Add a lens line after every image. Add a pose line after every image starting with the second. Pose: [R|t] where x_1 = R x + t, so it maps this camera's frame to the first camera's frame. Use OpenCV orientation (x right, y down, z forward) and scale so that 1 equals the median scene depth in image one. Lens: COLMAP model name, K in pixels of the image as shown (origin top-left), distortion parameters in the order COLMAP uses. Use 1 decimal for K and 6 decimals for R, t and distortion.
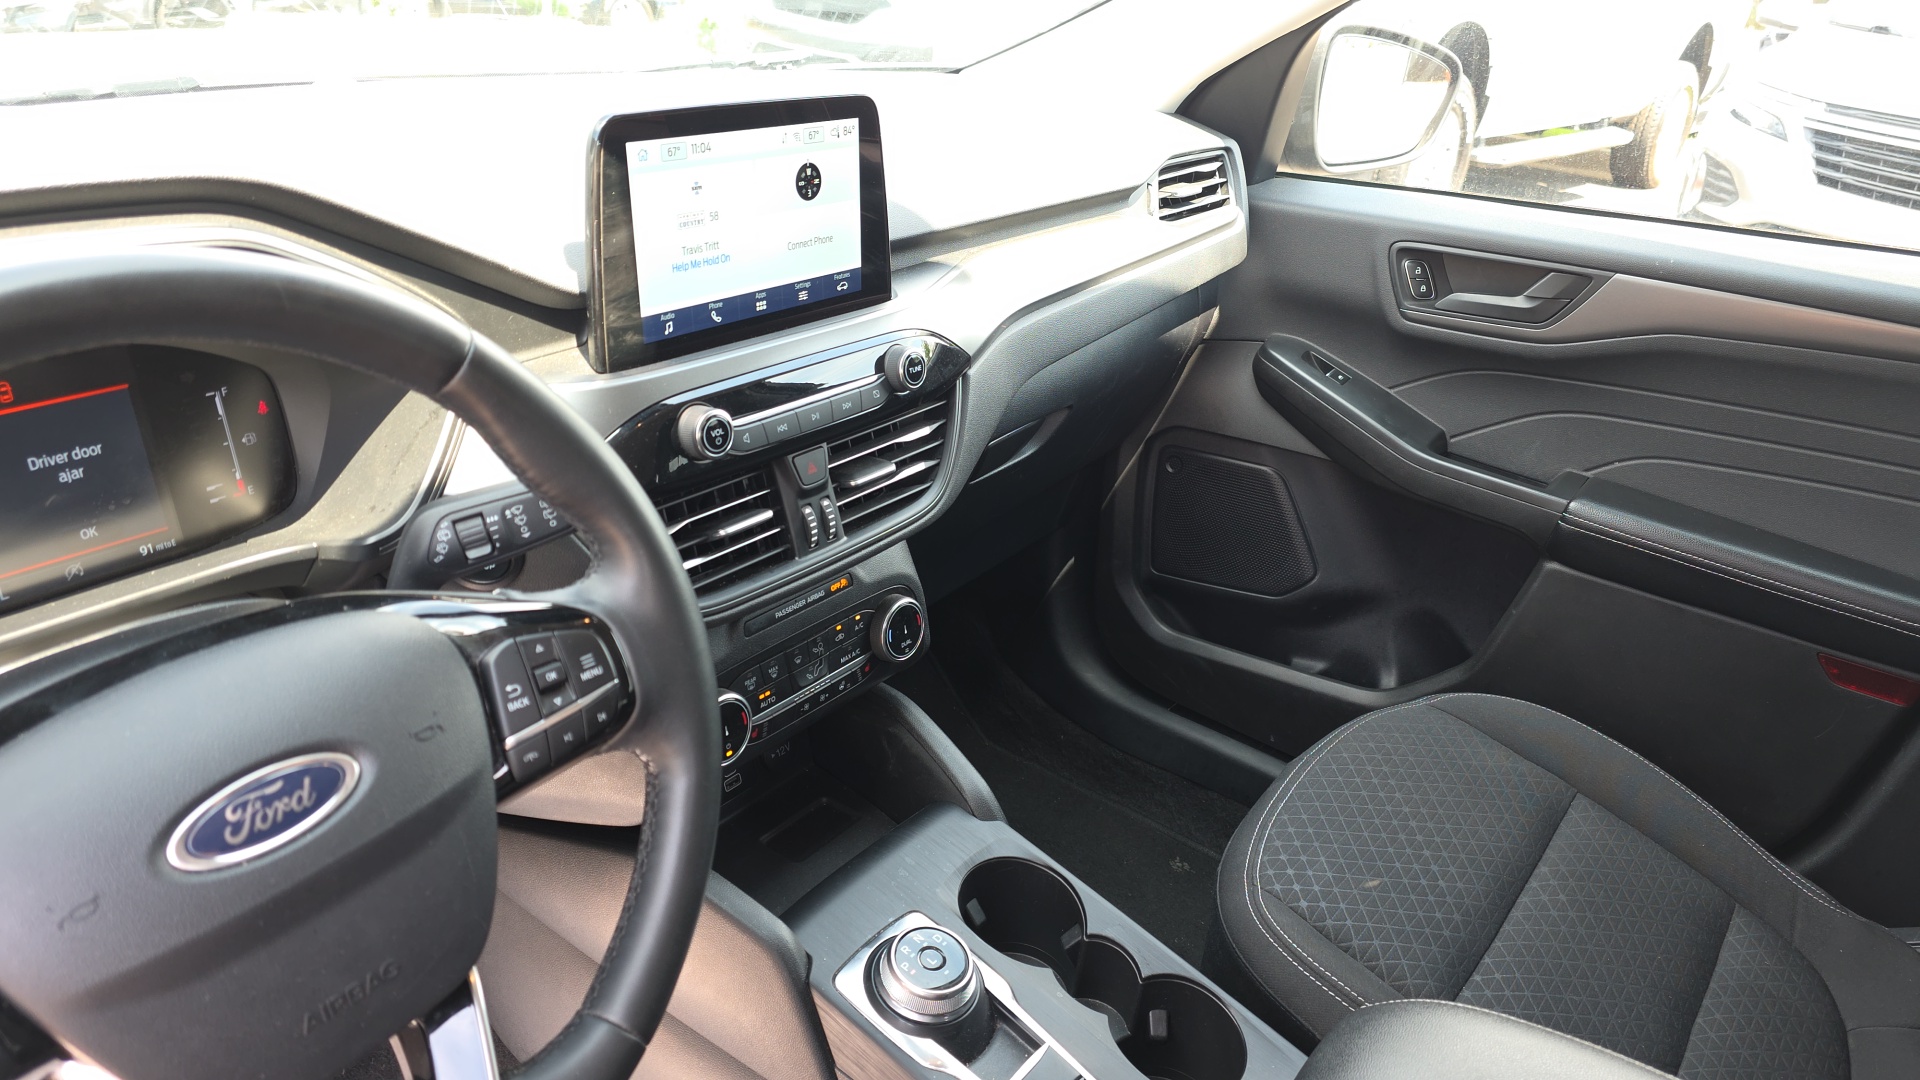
lens RADIAL K [[1300.0, 0, 966.3], [0, 1300.0, 515.1], [0, 0, 1]] dist [0.068711, -0.071239]
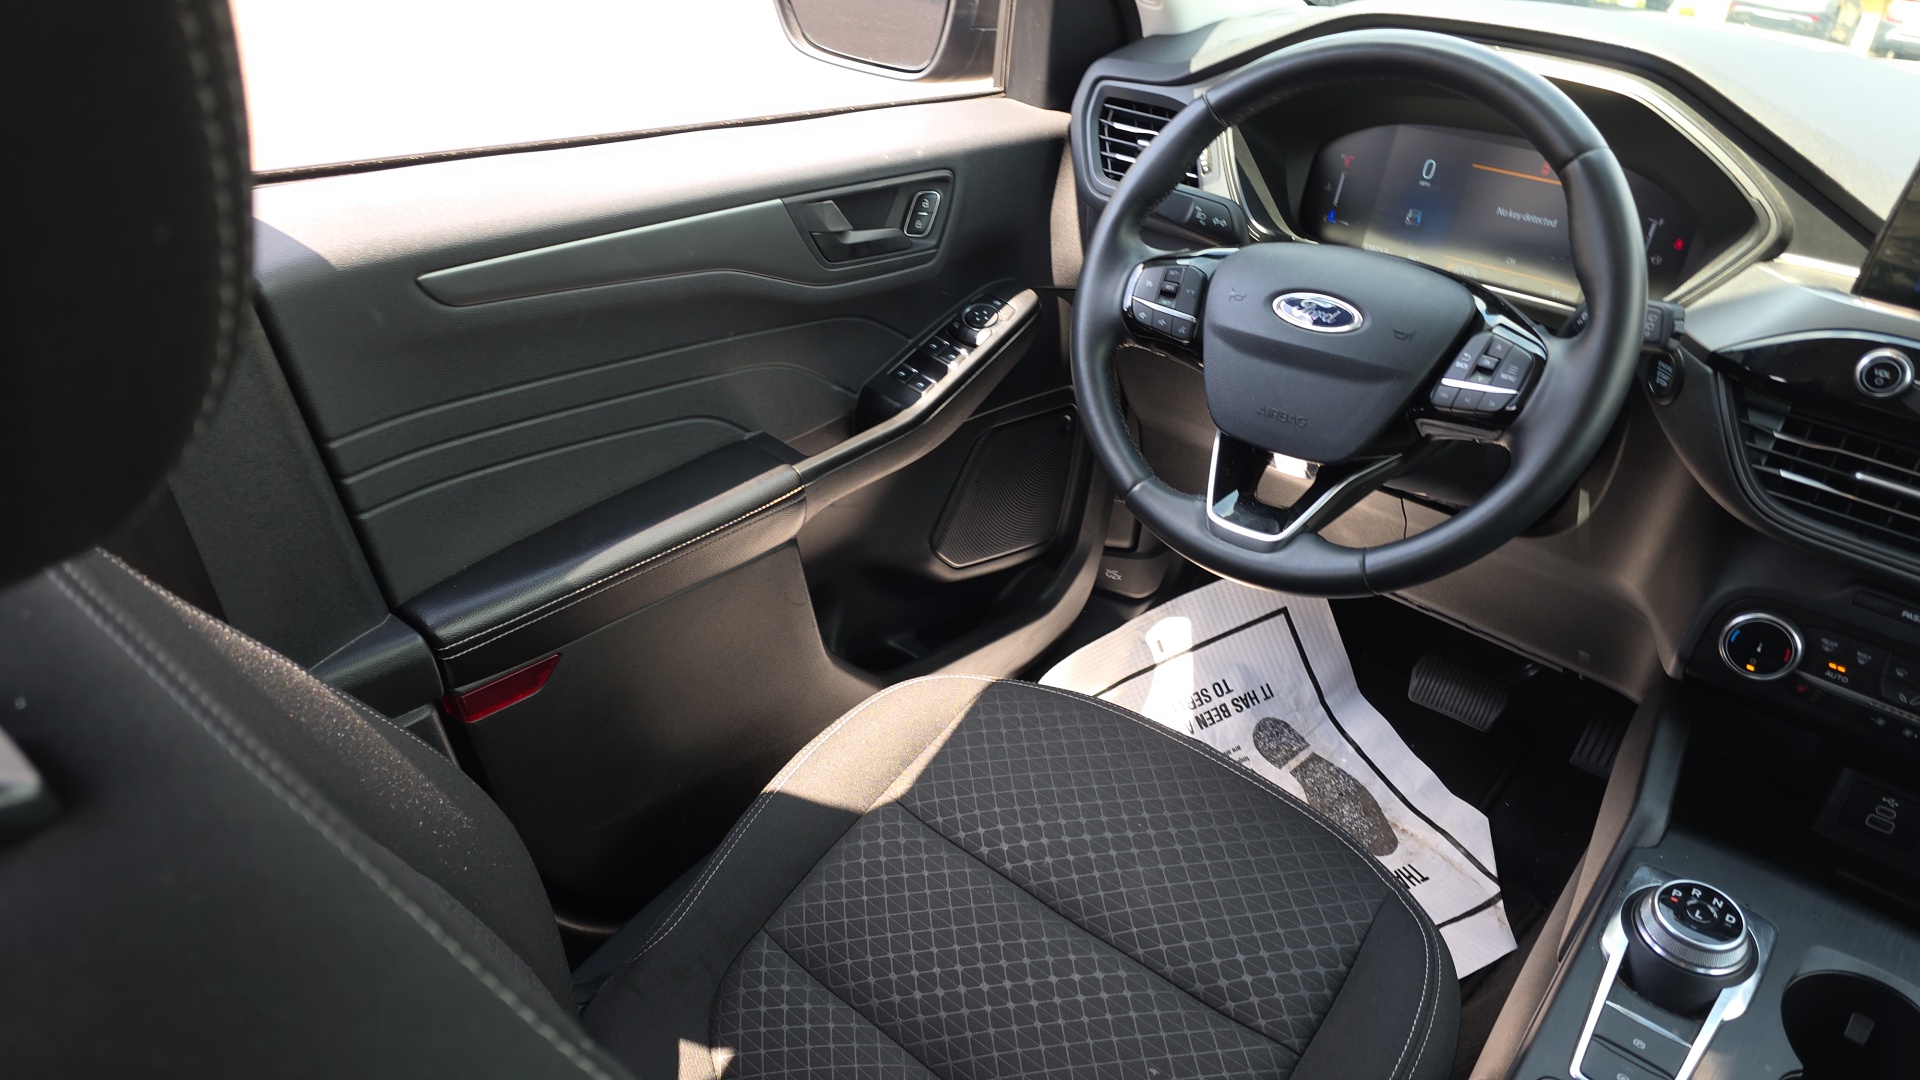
lens RADIAL K [[1300.0, 0, 901.6], [0, 1300.0, 515.8], [0, 0, 1]] dist [0.068711, -0.071239]
pose [[-0.063049, 0.423271, -0.903807, 0.754215], [-0.479159, 0.781567, 0.399450, -0.016182], [0.875461, 0.458252, 0.153537, 0.143827]]
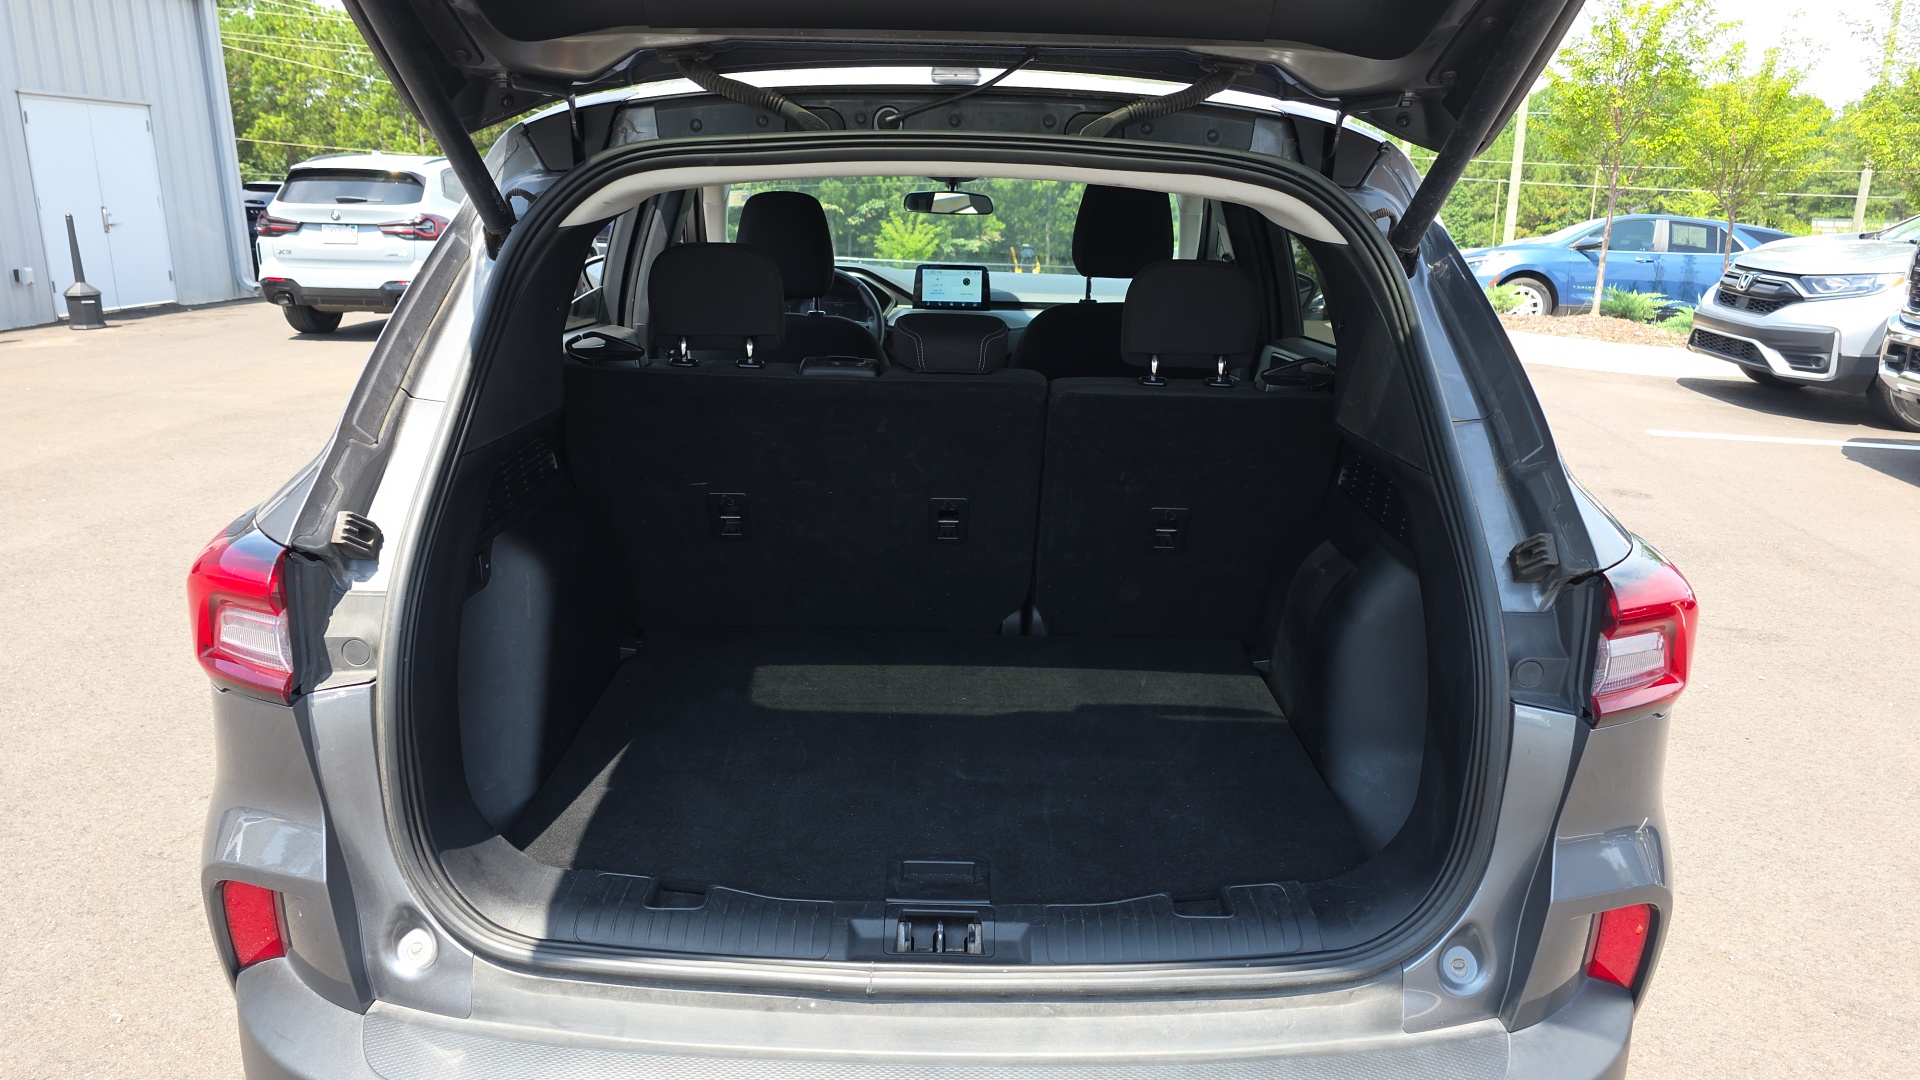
lens RADIAL K [[1300.0, 0, 974.5], [0, 1300.0, 544.3], [0, 0, 1]] dist [0.068711, -0.071239]
pose [[0.620739, 0.157961, -0.767940, 3.557751], [-0.310842, 0.948805, -0.056095, 0.884778], [0.719764, 0.273529, 0.638061, -1.716712]]
